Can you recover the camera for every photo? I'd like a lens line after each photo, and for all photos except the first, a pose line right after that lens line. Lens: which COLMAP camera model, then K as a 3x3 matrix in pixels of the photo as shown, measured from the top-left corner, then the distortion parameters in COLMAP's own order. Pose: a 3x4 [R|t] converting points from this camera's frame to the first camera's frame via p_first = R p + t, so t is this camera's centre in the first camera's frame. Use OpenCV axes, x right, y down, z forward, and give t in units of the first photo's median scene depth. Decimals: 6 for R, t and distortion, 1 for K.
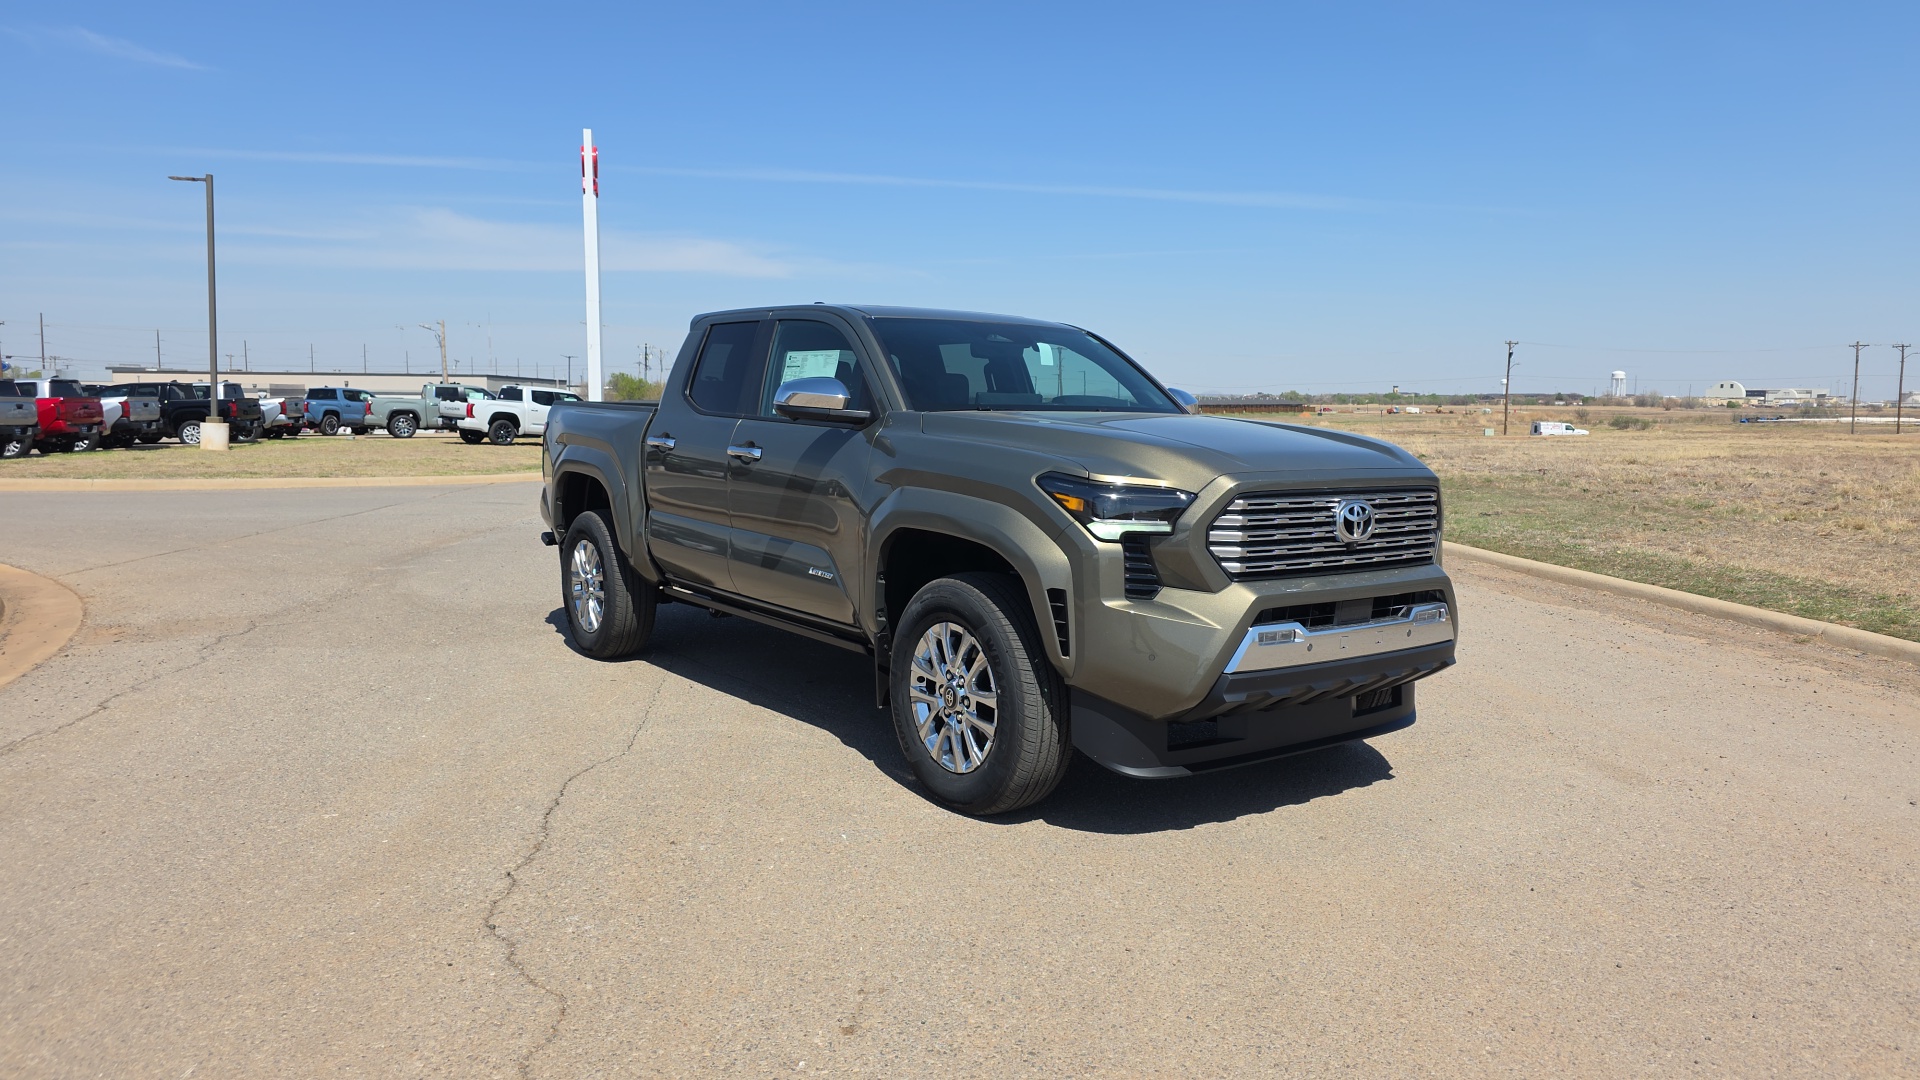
lens RADIAL K [[1312.9, 0, 1000.5], [0, 1312.9, 474.9], [0, 0, 1]] dist [0.045676, -0.044865]
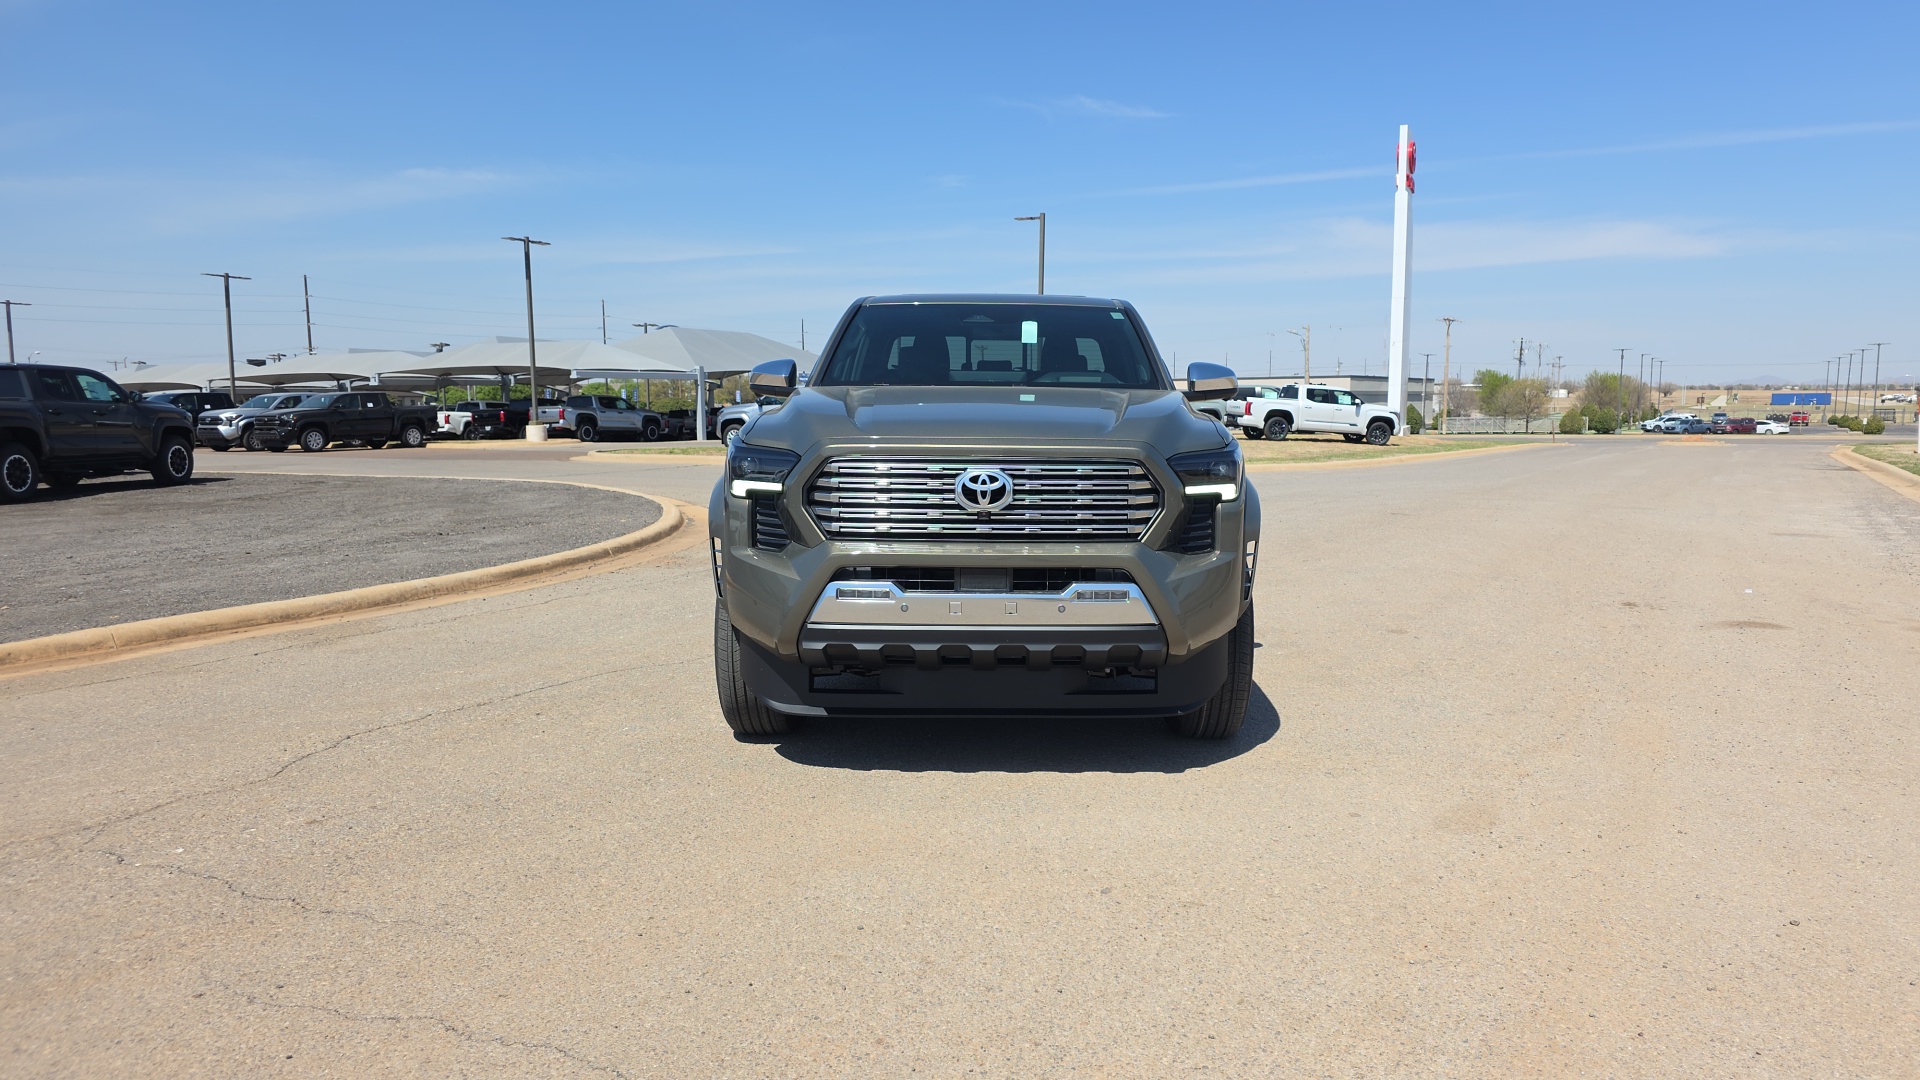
lens RADIAL K [[1312.9, 0, 1048.4], [0, 1312.9, 531.0], [0, 0, 1]] dist [0.045676, -0.044865]
pose [[0.807471, 0.049372, -0.587837, 0.613406], [-0.024459, 0.998437, 0.050260, 0.009876], [0.589400, -0.026205, 0.807417, 0.149296]]
